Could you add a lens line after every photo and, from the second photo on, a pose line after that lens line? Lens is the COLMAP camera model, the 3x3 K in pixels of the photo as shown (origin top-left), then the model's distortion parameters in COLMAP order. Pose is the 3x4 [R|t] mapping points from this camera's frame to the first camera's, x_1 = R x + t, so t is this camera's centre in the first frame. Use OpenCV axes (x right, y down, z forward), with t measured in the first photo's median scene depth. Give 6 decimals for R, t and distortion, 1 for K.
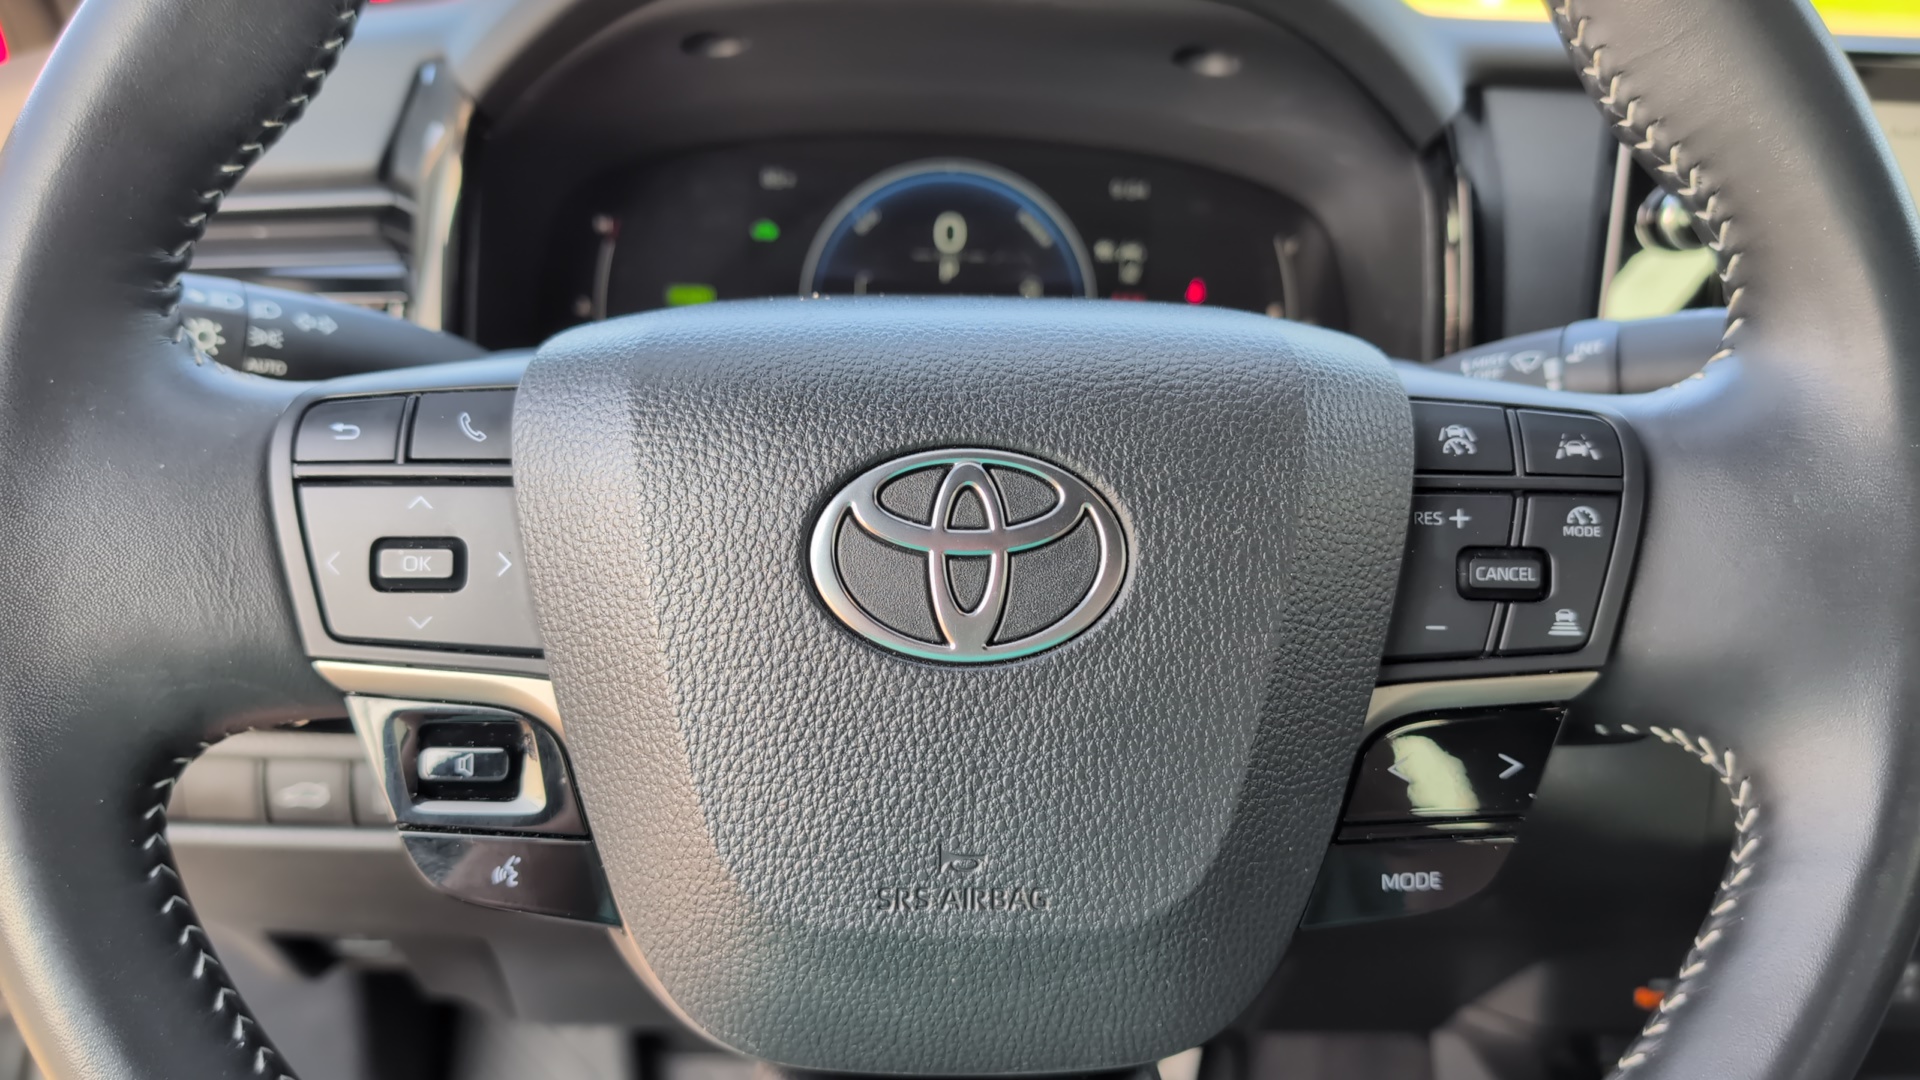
lens RADIAL K [[1604.0, 0, 960.0], [0, 1604.0, 540.0], [0, 0, 1]] dist [0.044703, -0.064729]
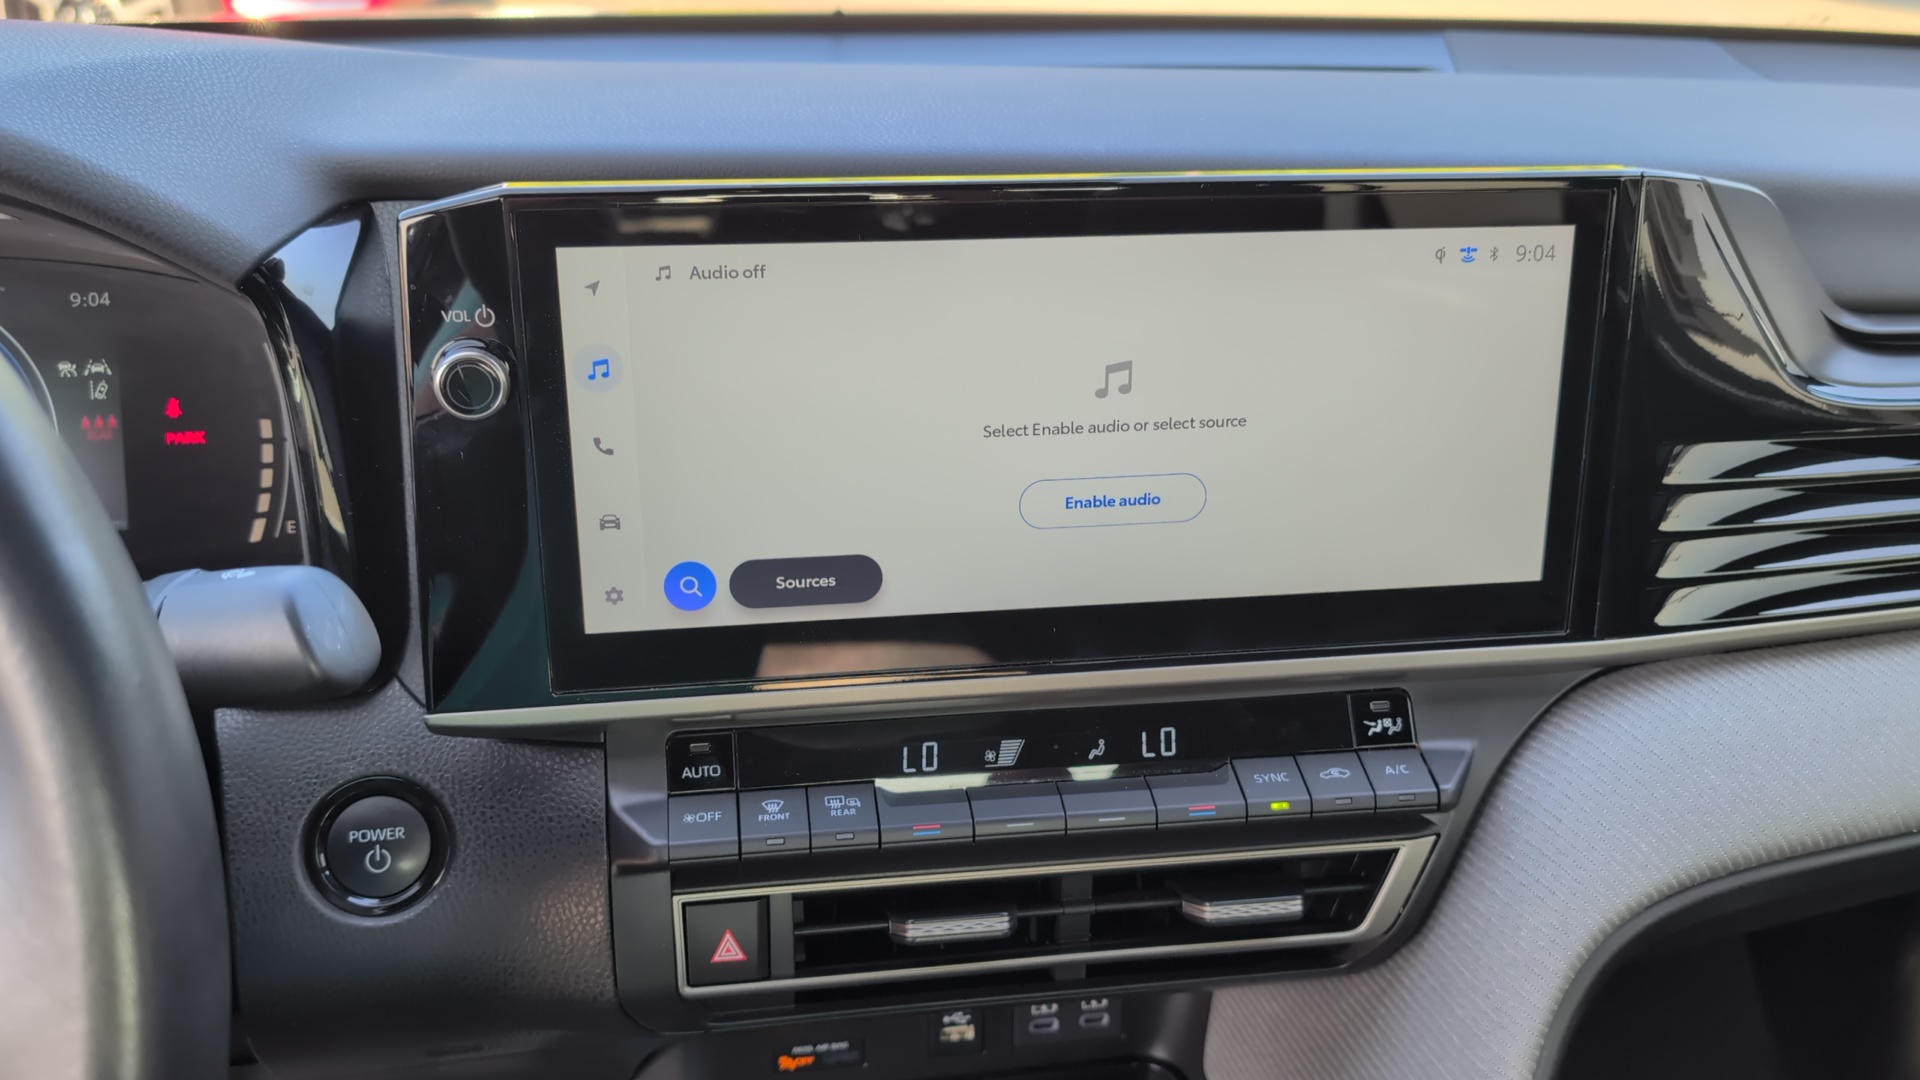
lens RADIAL K [[1604.0, 0, 960.0], [0, 1604.0, 540.0], [0, 0, 1]] dist [0.044703, -0.064729]
pose [[0.989552, -0.077811, 0.121375, 0.598359], [0.066206, 0.993091, 0.096888, -0.176446], [-0.128075, -0.087840, 0.987867, 0.030915]]
